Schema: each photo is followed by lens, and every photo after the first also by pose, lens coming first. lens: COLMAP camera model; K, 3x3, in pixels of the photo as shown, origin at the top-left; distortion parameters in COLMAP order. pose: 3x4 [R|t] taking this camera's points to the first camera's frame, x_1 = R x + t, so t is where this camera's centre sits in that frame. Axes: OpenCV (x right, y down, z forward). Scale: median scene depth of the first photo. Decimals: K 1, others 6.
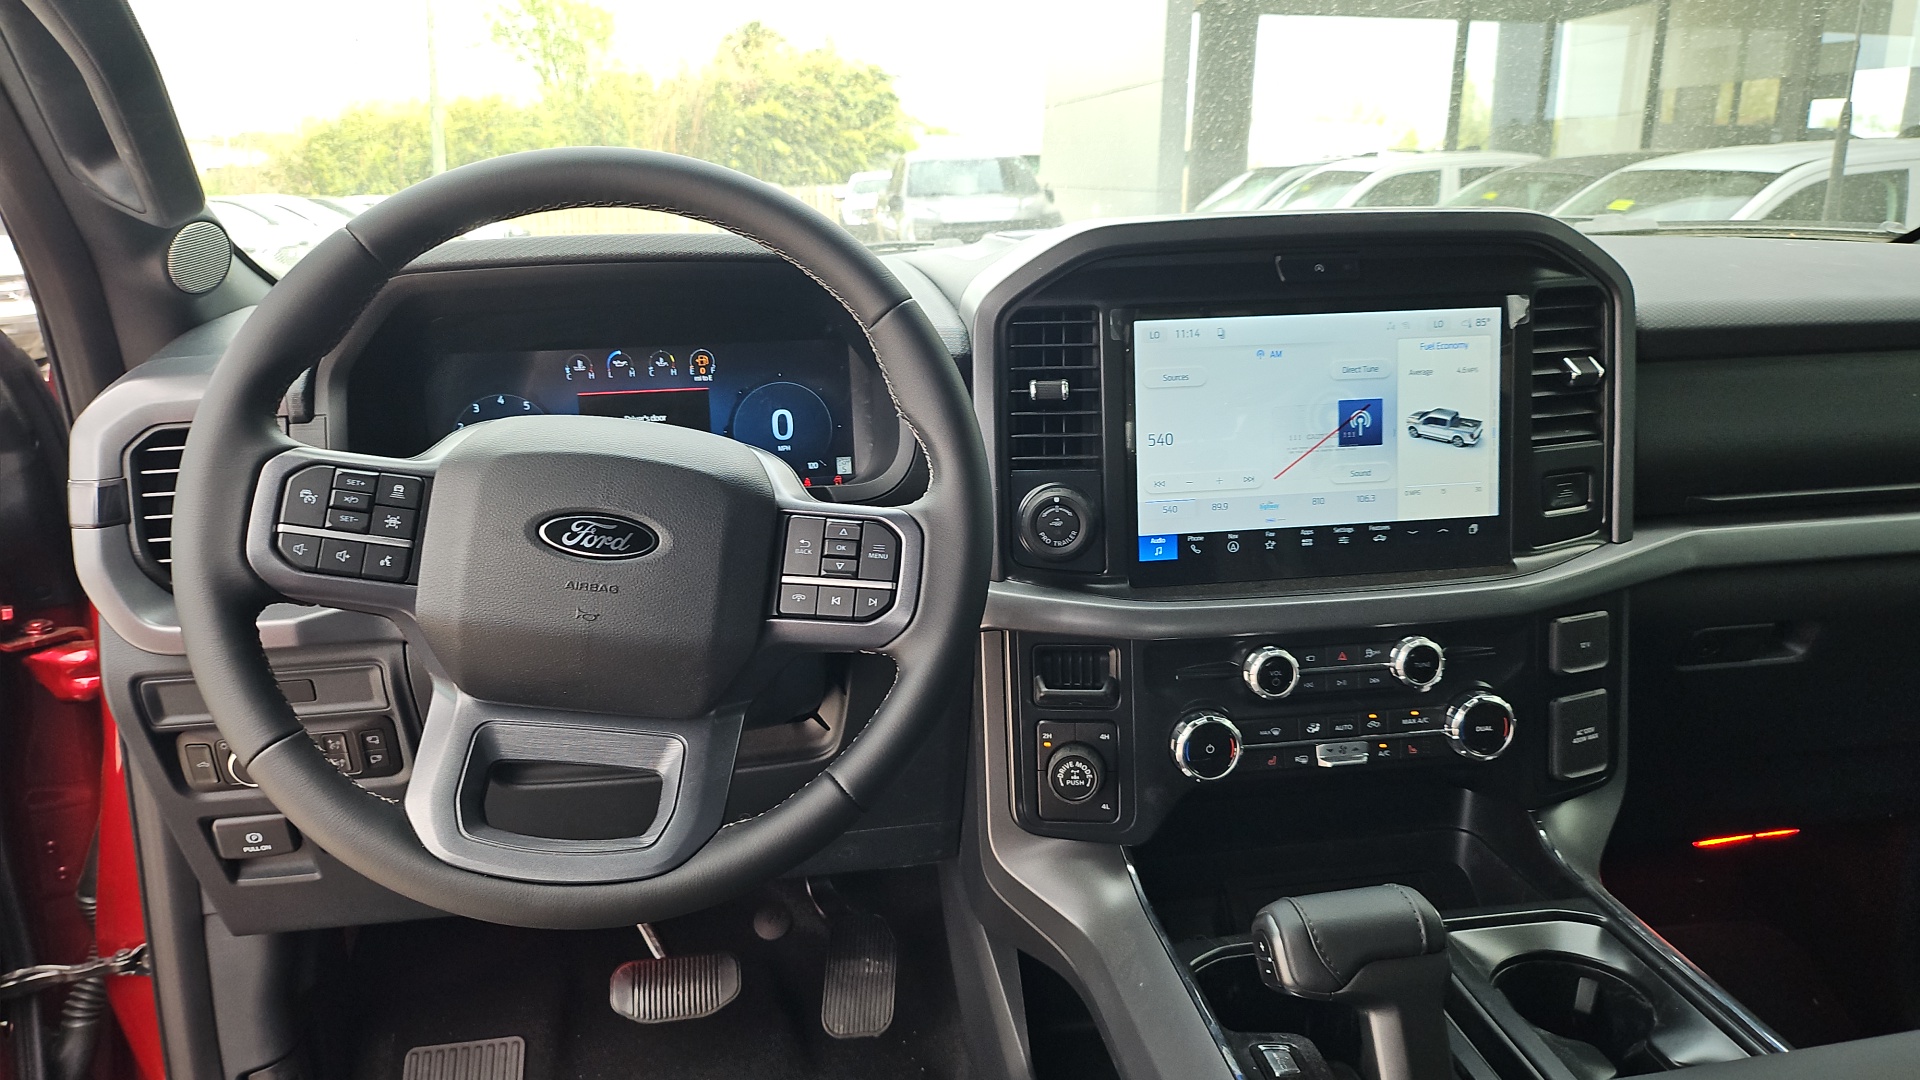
lens RADIAL K [[1354.7, 0, 985.7], [0, 1354.7, 522.1], [0, 0, 1]] dist [0.046383, -0.004988]
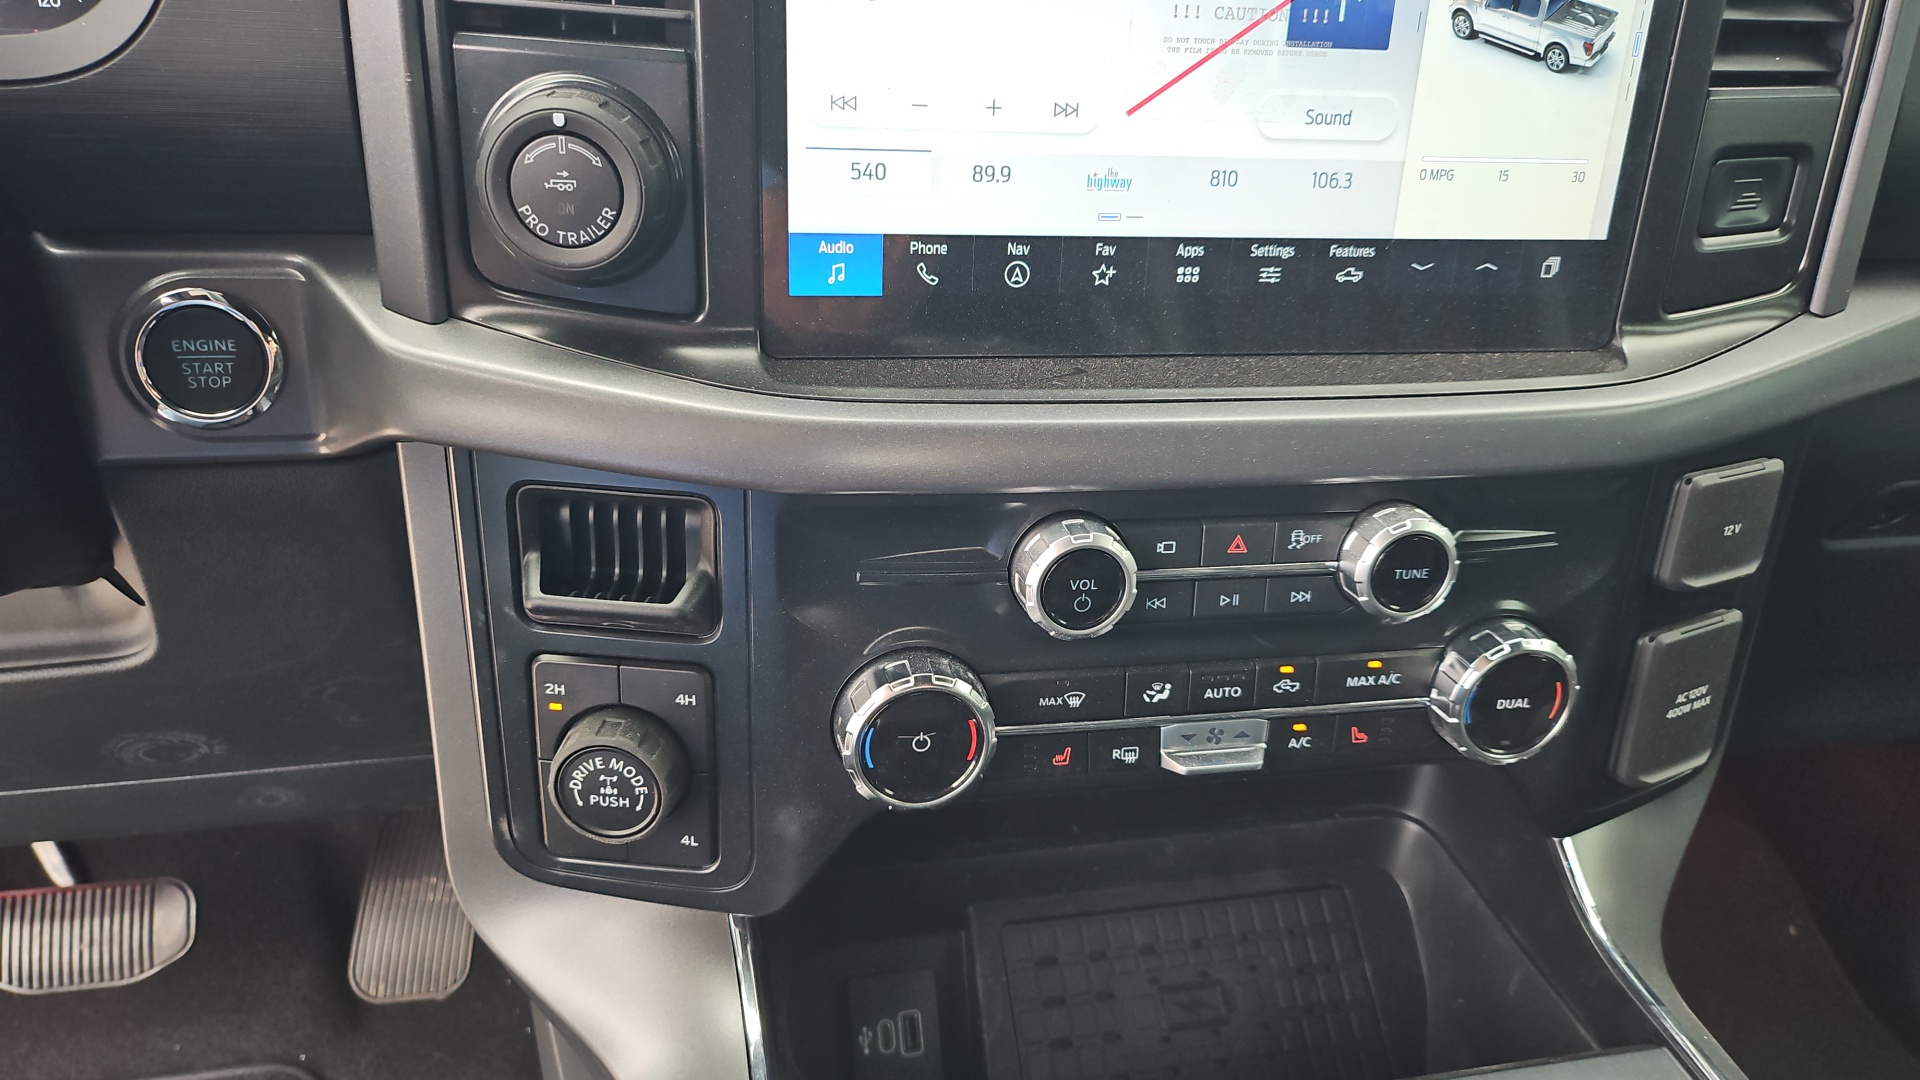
lens RADIAL K [[1402.8, 0, 998.3], [0, 1402.8, 535.3], [0, 0, 1]] dist [0.030131, -0.050926]
pose [[0.992483, 0.046636, 0.113148, 0.131710], [-0.072326, 0.969328, 0.234888, -0.005305], [-0.098724, -0.241306, 0.965414, 0.561471]]
